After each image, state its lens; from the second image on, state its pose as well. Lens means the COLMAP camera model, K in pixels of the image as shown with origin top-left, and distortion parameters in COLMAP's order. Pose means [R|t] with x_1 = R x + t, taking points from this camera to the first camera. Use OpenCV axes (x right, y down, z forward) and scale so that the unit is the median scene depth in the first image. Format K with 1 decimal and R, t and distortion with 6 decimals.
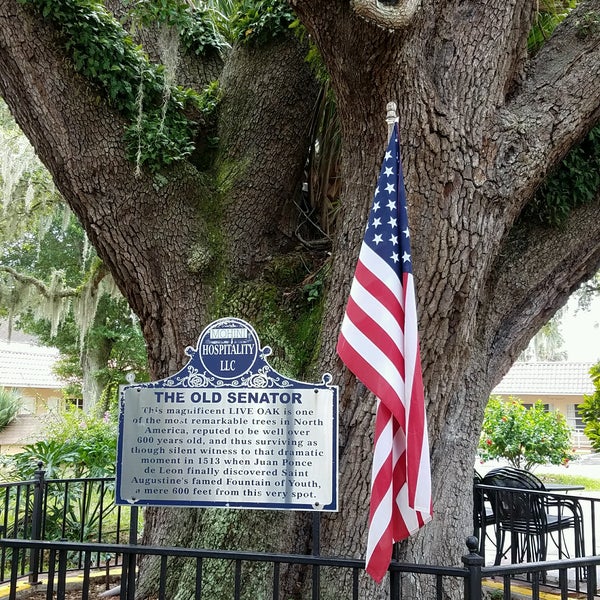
lens RADIAL K [[976.7, 0, 274.1], [0, 976.7, 298.3], [0, 0, 1]] dist [0.217587, 0.000000]
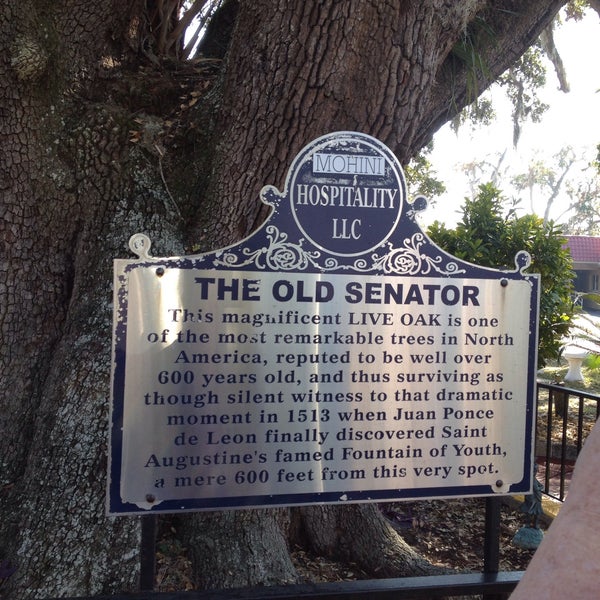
lens RADIAL K [[772.3, 0, 294.5], [0, 772.3, 297.4], [0, 0, 1]] dist [0.058567, 0.000000]
pose [[0.886868, 0.003142, 0.462012, -0.253168], [-0.076369, 0.987219, 0.139882, 0.049886], [-0.455668, -0.159341, 0.875773, 0.658205]]
